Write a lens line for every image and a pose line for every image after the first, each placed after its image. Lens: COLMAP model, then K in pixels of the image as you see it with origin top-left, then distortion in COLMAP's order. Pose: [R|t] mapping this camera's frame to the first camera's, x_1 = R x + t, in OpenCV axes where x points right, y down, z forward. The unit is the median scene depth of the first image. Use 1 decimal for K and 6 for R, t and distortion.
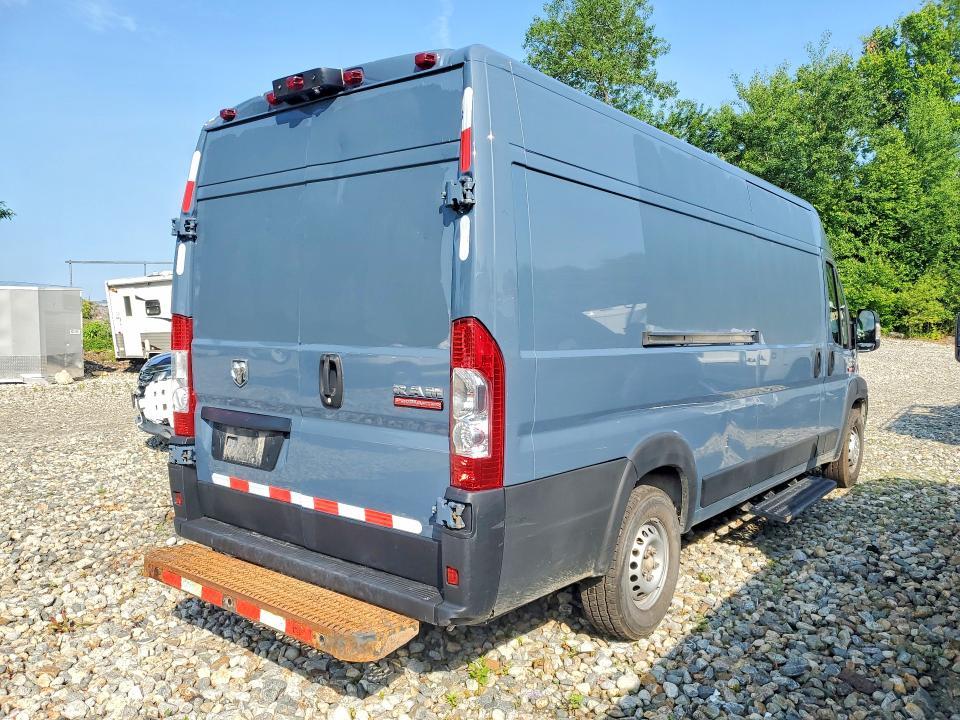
lens RADIAL K [[696.4, 0, 480.0], [0, 696.4, 360.0], [0, 0, 1]] dist [0.005880, -0.003649]
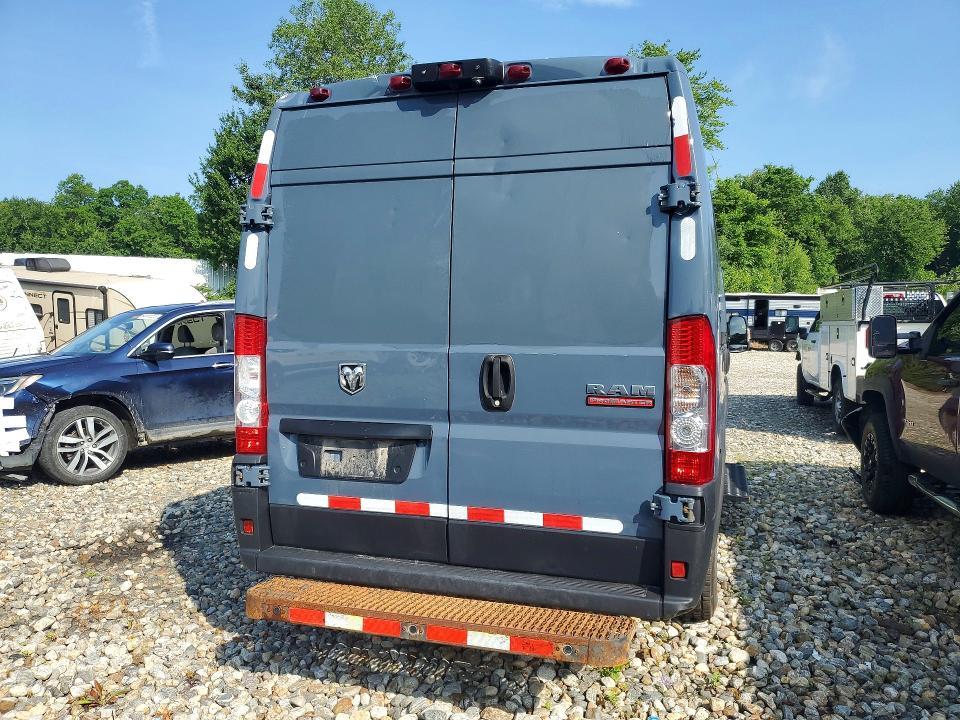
lens RADIAL K [[697.6, 0, 480.2], [0, 697.6, 350.1], [0, 0, 1]] dist [0.005263, -0.005034]
pose [[0.945926, -0.010802, 0.324204, -0.487950], [0.019252, 0.999553, -0.022869, 0.005525], [-0.323812, 0.027874, 0.945711, 0.089257]]
